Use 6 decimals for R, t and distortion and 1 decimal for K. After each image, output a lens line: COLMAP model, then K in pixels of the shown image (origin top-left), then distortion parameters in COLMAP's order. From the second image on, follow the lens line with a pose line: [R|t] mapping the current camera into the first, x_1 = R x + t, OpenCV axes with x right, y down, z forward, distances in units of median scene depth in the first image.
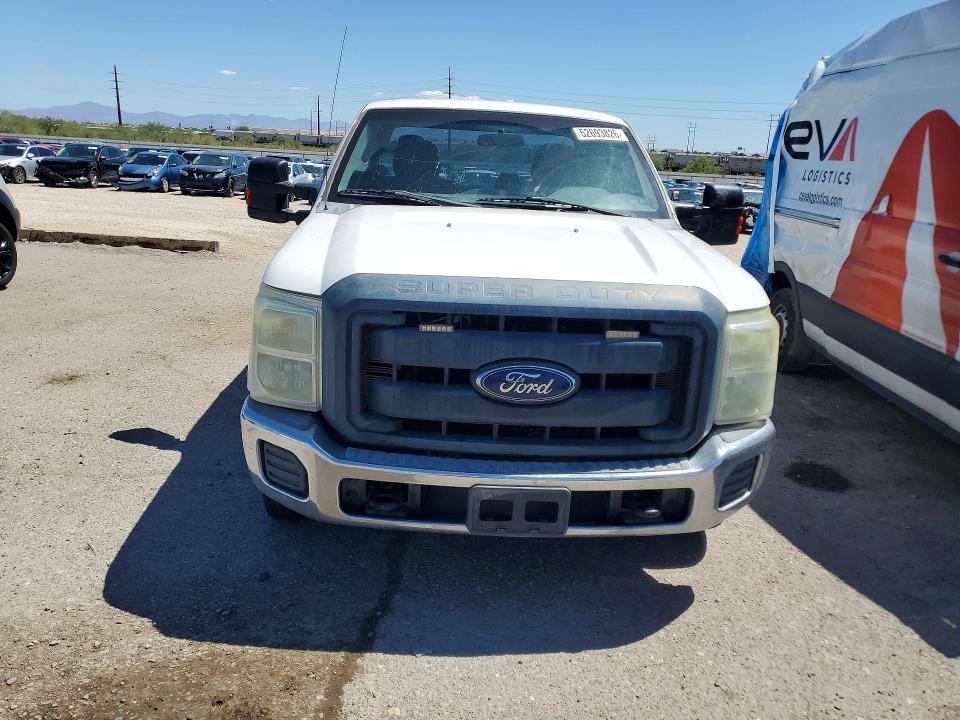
lens RADIAL K [[746.2, 0, 480.0], [0, 746.2, 360.0], [0, 0, 1]] dist [0.003069, 0.001393]
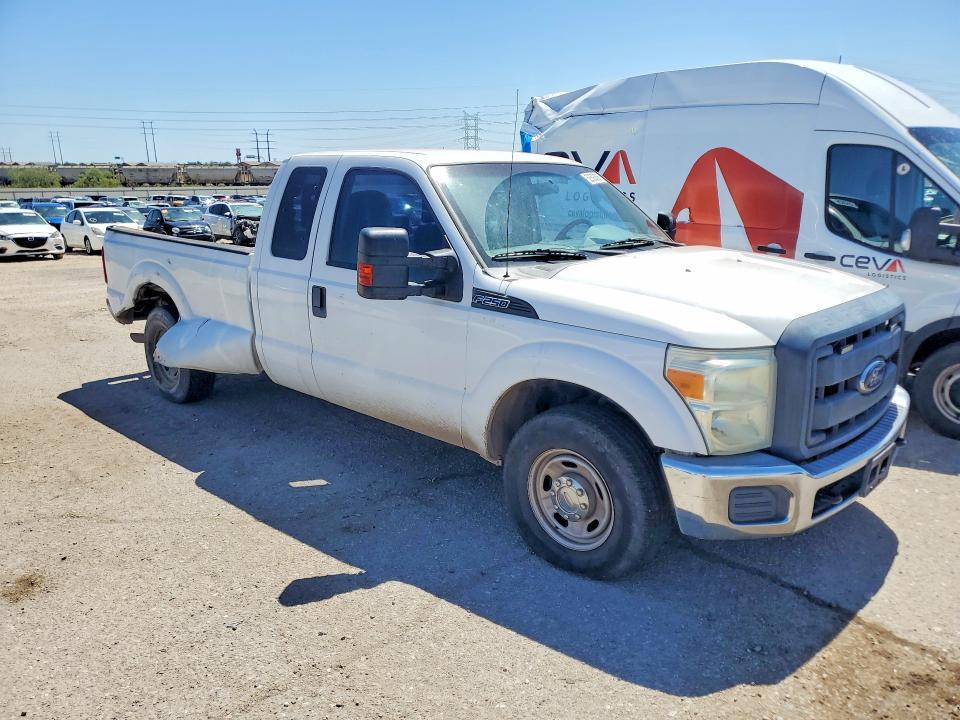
lens RADIAL K [[745.6, 0, 500.1], [0, 745.6, 372.9], [0, 0, 1]] dist [0.009191, -0.000091]
pose [[0.710905, -0.230520, 0.664435, -0.798234], [0.226065, 0.969519, 0.094490, -0.153394], [-0.665964, 0.083032, 0.741348, 0.264903]]
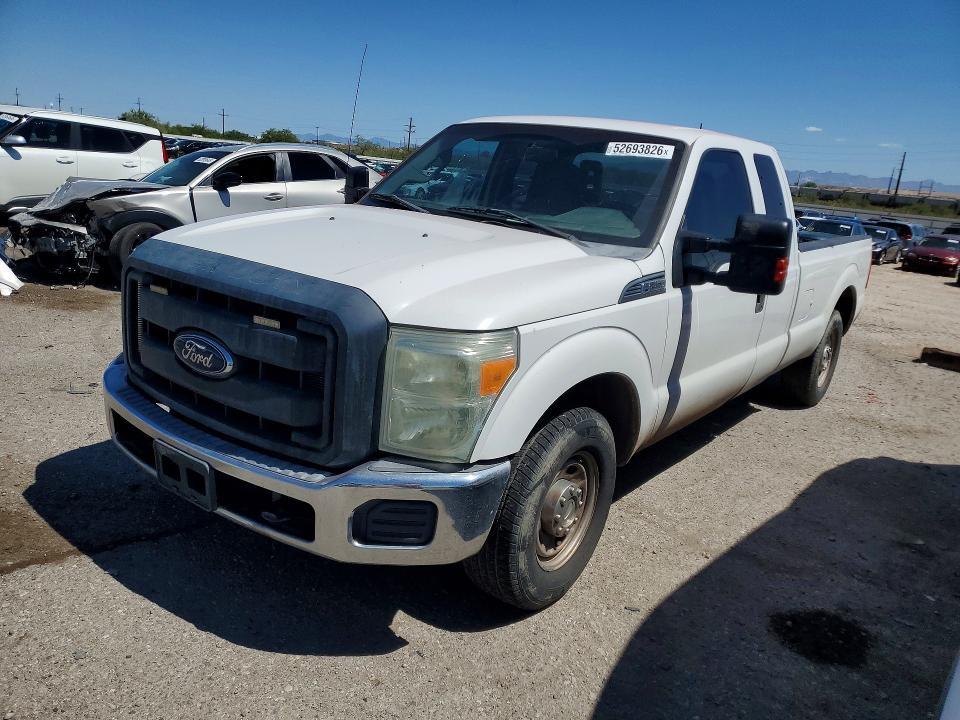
lens RADIAL K [[745.6, 0, 500.1], [0, 745.6, 372.9], [0, 0, 1]] dist [0.009191, -0.000091]
pose [[0.783617, 0.190698, -0.591252, 0.606429], [-0.220271, 0.975177, 0.022589, -0.035121], [0.580883, 0.112534, 0.806170, 0.241154]]
